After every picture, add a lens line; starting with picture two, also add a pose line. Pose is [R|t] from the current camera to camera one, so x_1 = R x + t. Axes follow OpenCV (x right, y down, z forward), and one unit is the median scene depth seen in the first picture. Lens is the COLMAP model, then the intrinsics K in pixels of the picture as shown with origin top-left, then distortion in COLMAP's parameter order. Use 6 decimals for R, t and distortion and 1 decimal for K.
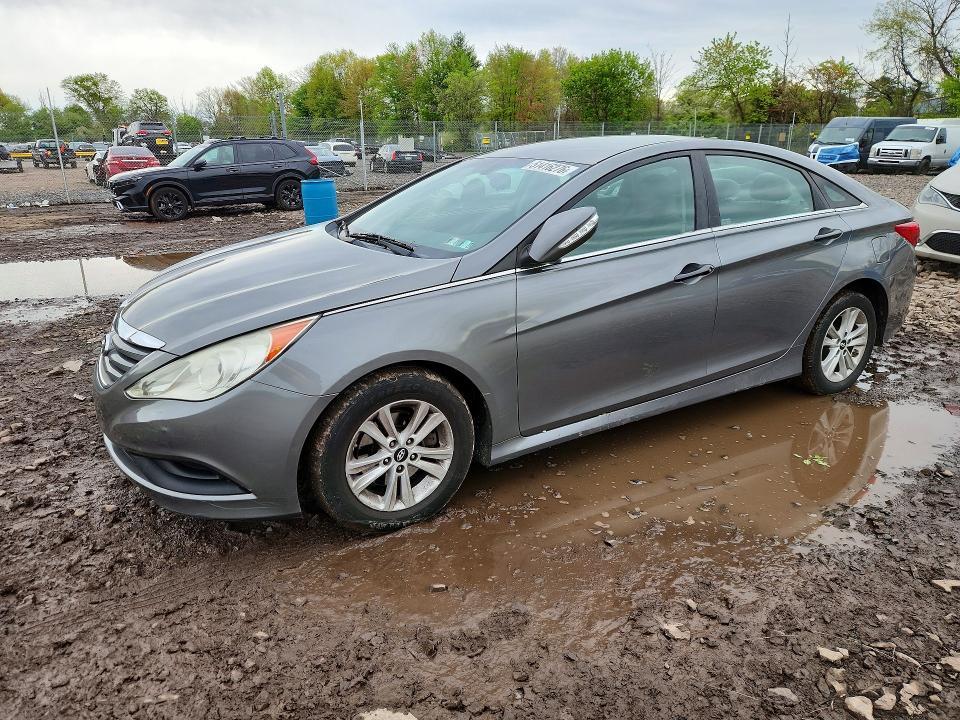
lens RADIAL K [[670.1, 0, 479.9], [0, 670.1, 358.3], [0, 0, 1]] dist [0.033651, -0.023593]
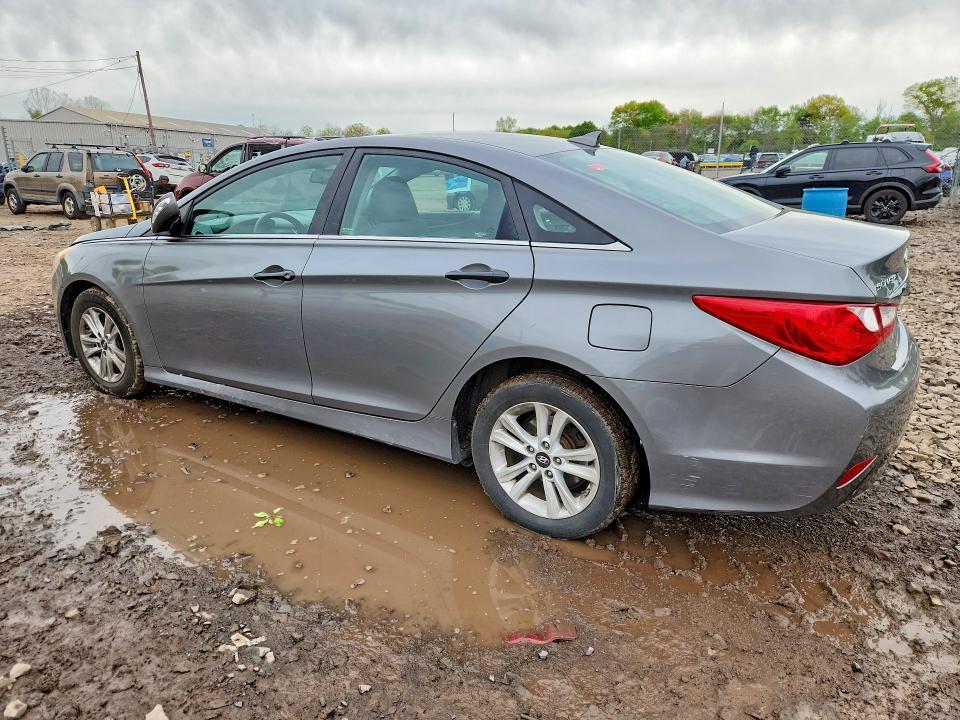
lens RADIAL K [[670.1, 0, 481.2], [0, 670.1, 361.5], [0, 0, 1]] dist [0.033651, -0.023593]
pose [[0.463057, 0.266876, -0.845196, 0.607652], [-0.272394, 0.950291, 0.150824, -0.109982], [0.843433, 0.160386, 0.512734, 0.363233]]
